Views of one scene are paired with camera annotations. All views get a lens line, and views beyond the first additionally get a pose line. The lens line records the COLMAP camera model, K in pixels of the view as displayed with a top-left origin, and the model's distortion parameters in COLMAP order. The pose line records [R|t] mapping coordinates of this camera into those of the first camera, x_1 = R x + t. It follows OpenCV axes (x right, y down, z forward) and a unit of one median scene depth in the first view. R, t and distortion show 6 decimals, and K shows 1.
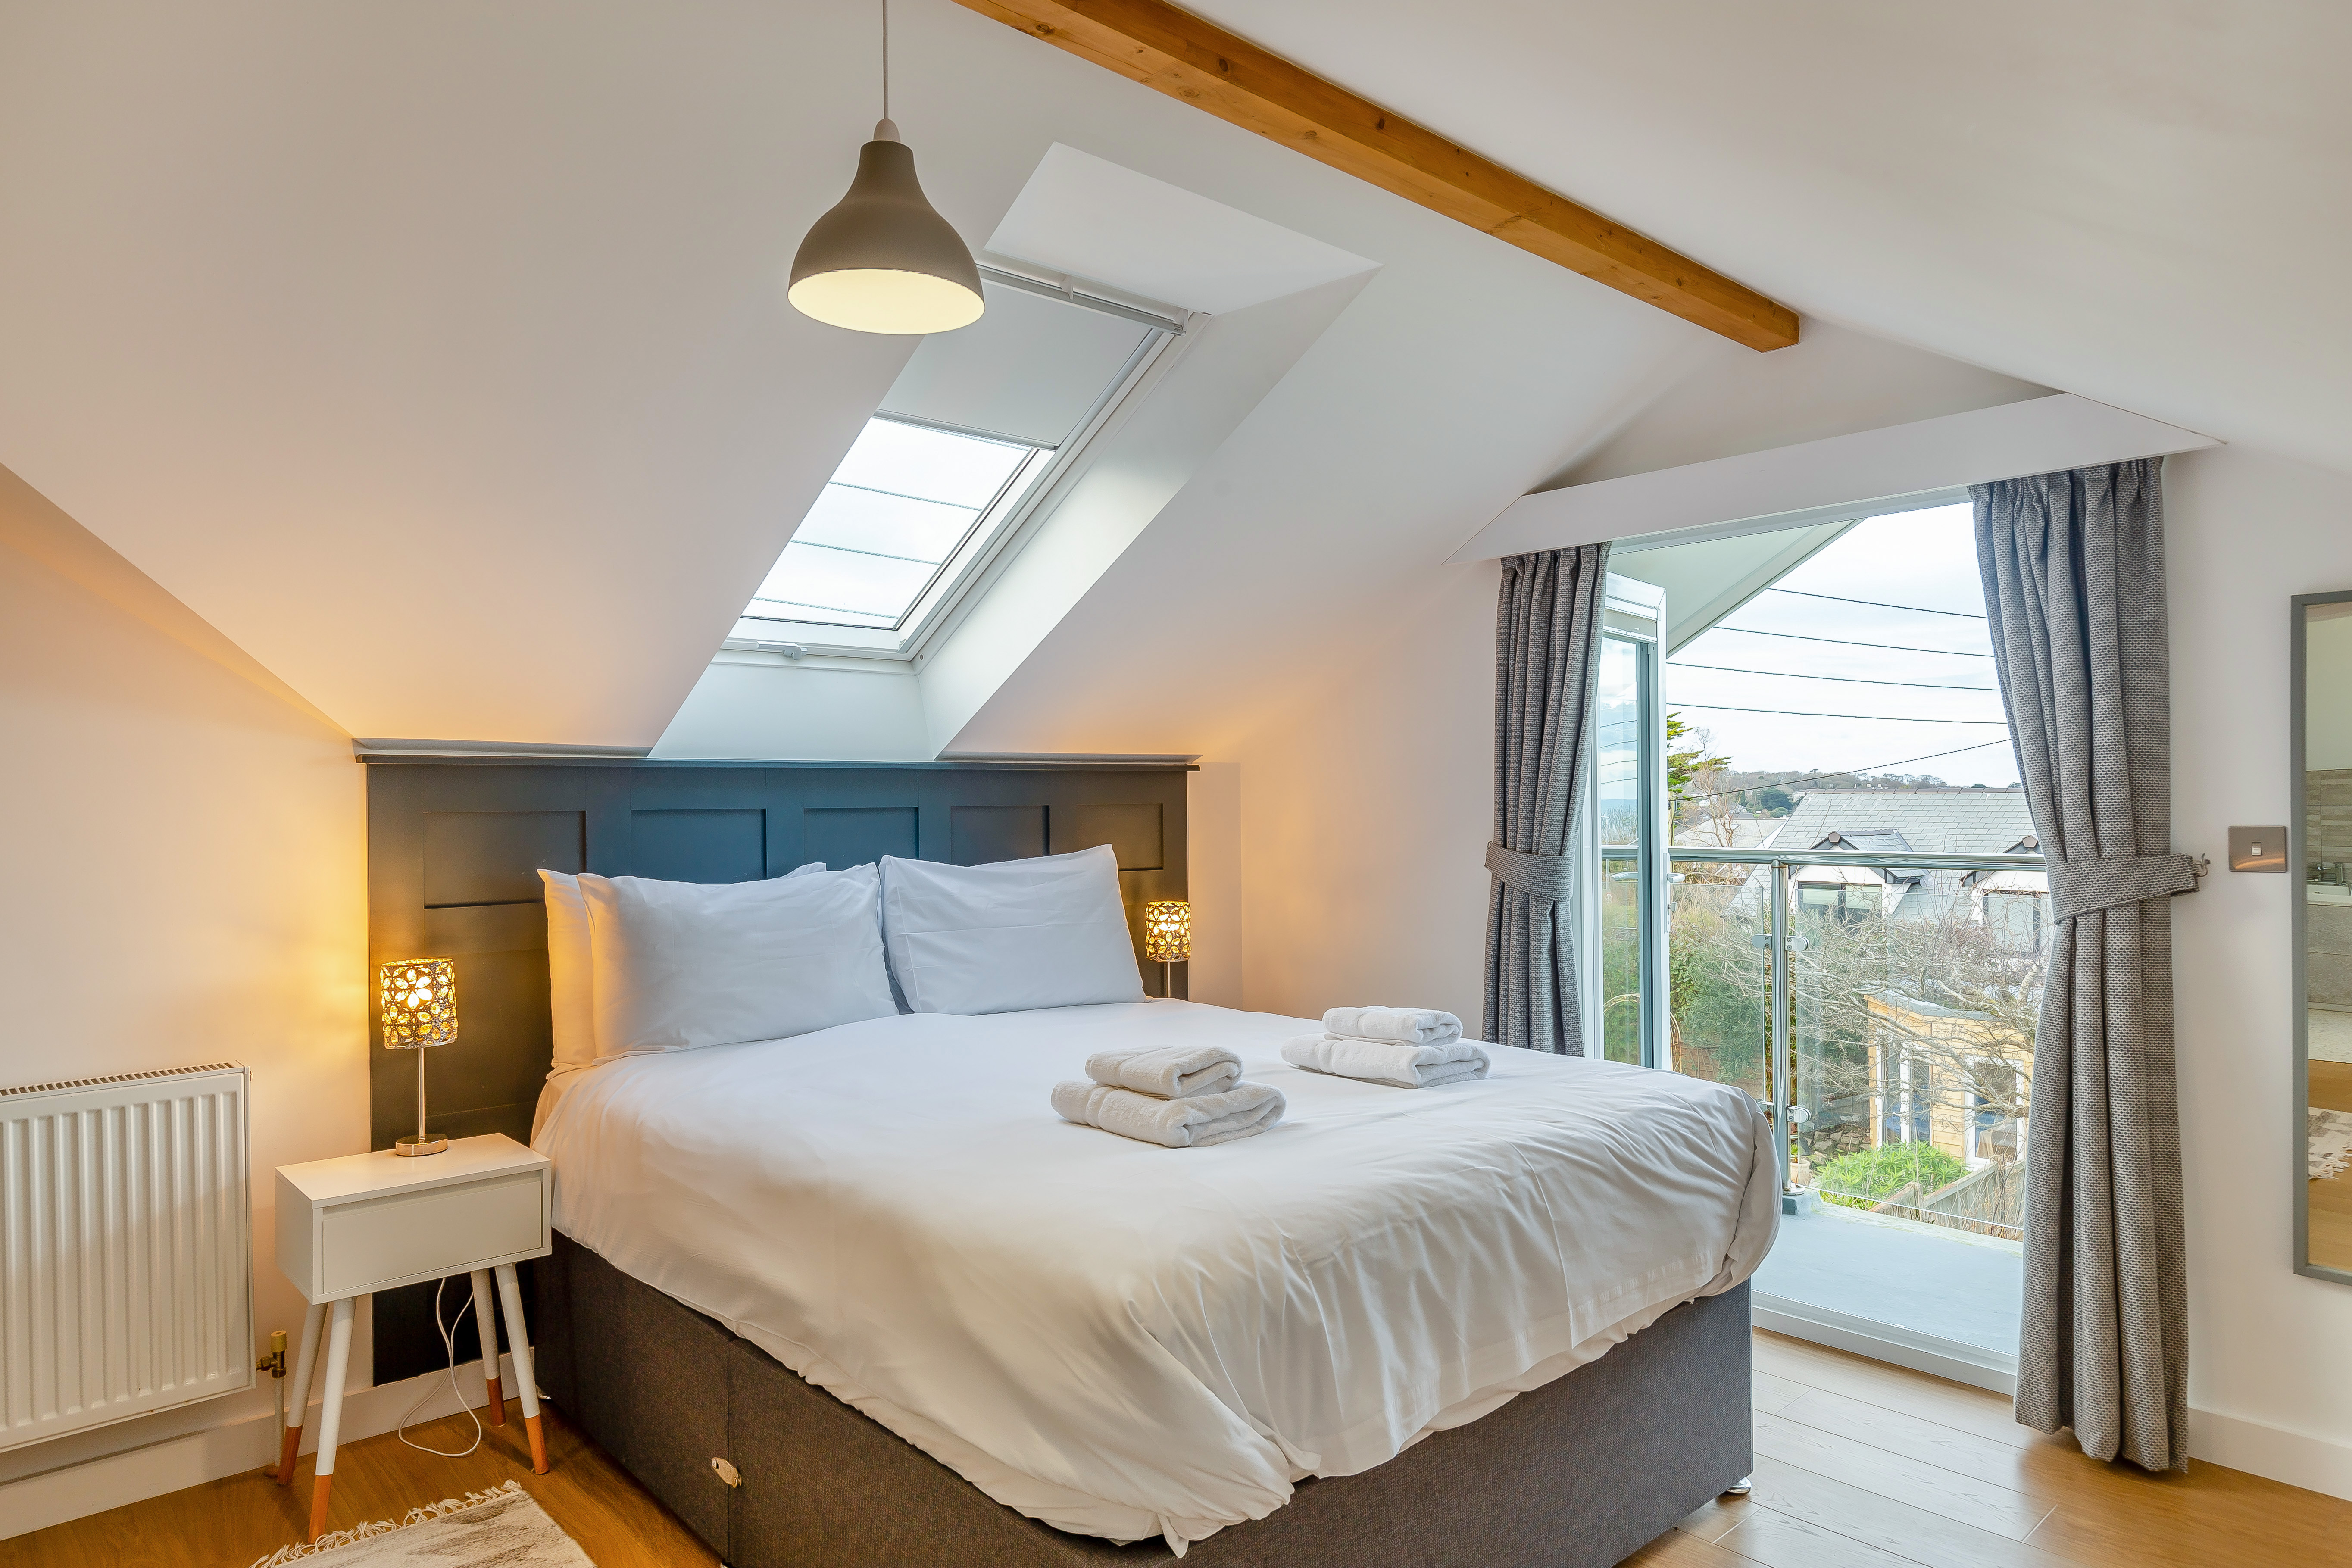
lens RADIAL K [[1427.4, 0, 1176.0], [0, 1427.4, 784.0], [0, 0, 1]] dist [-0.005862, -0.000312]
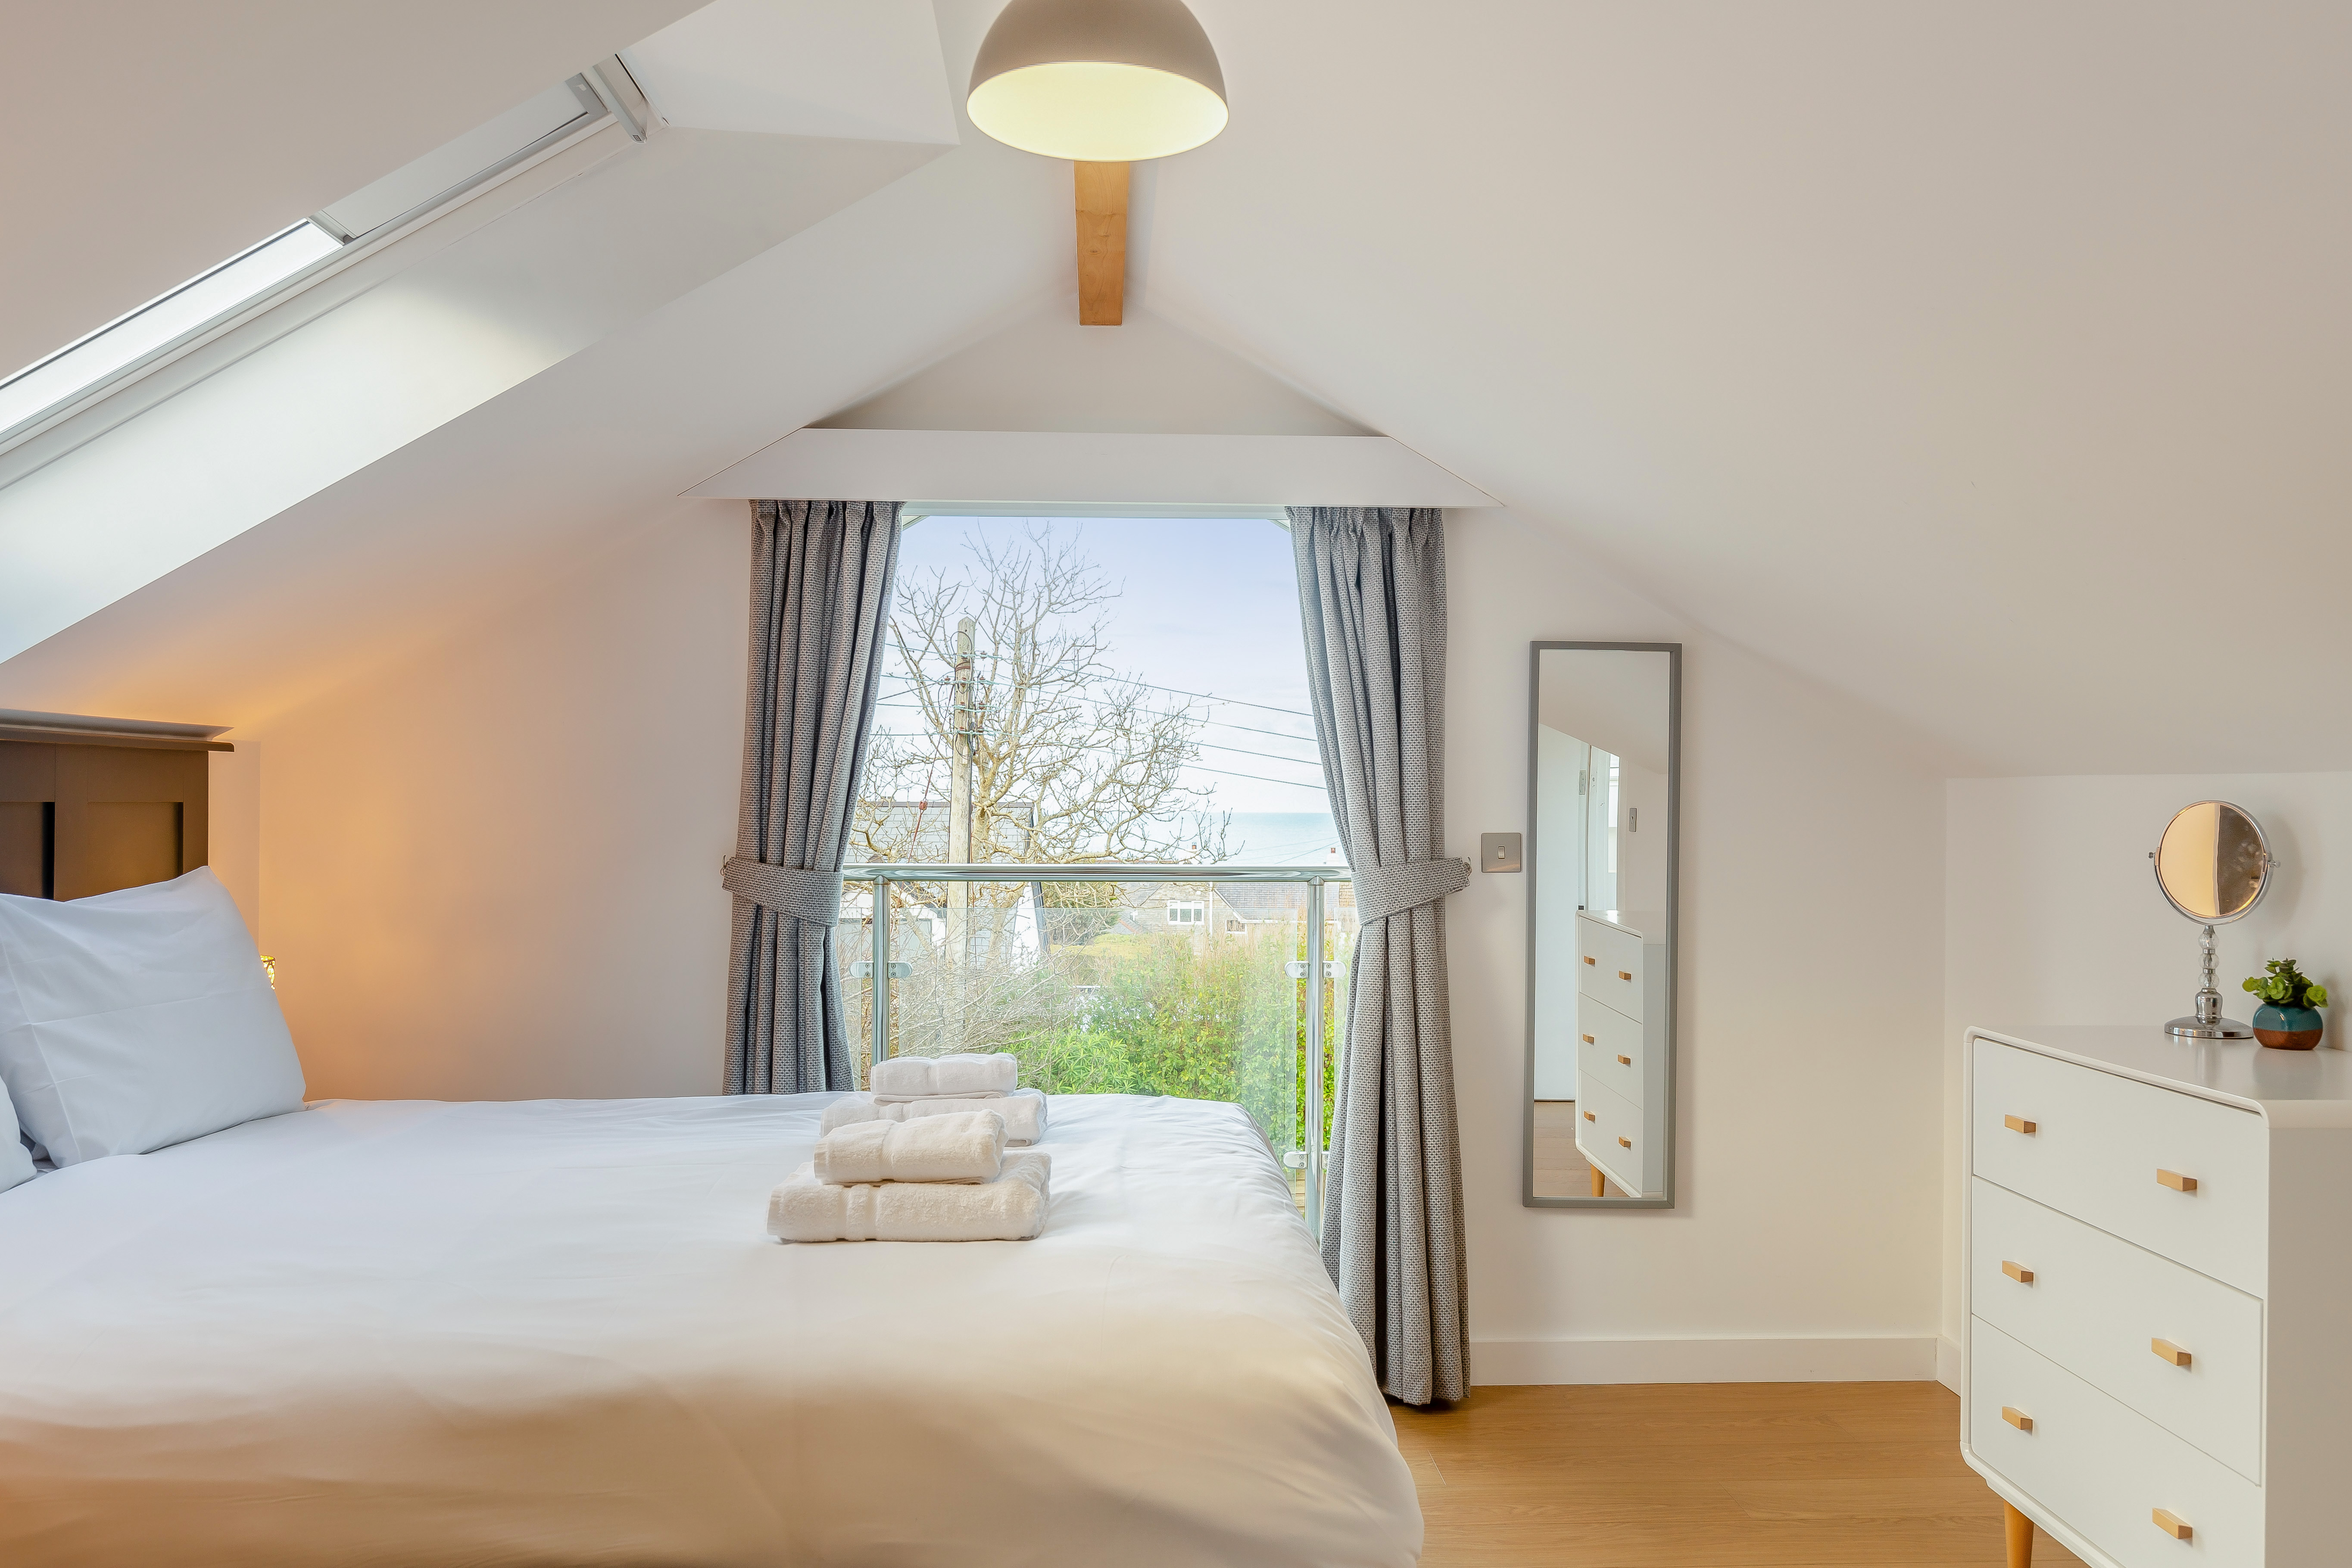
lens RADIAL K [[1833.0, 0, 1176.0], [0, 1833.0, 784.0], [0, 0, 1]] dist [0.010731, 0.003888]
pose [[0.640483, 0.021441, 0.767673, -0.536466], [-0.018629, 0.999750, -0.012381, 0.011740], [-0.767747, -0.006371, 0.640722, 0.214563]]
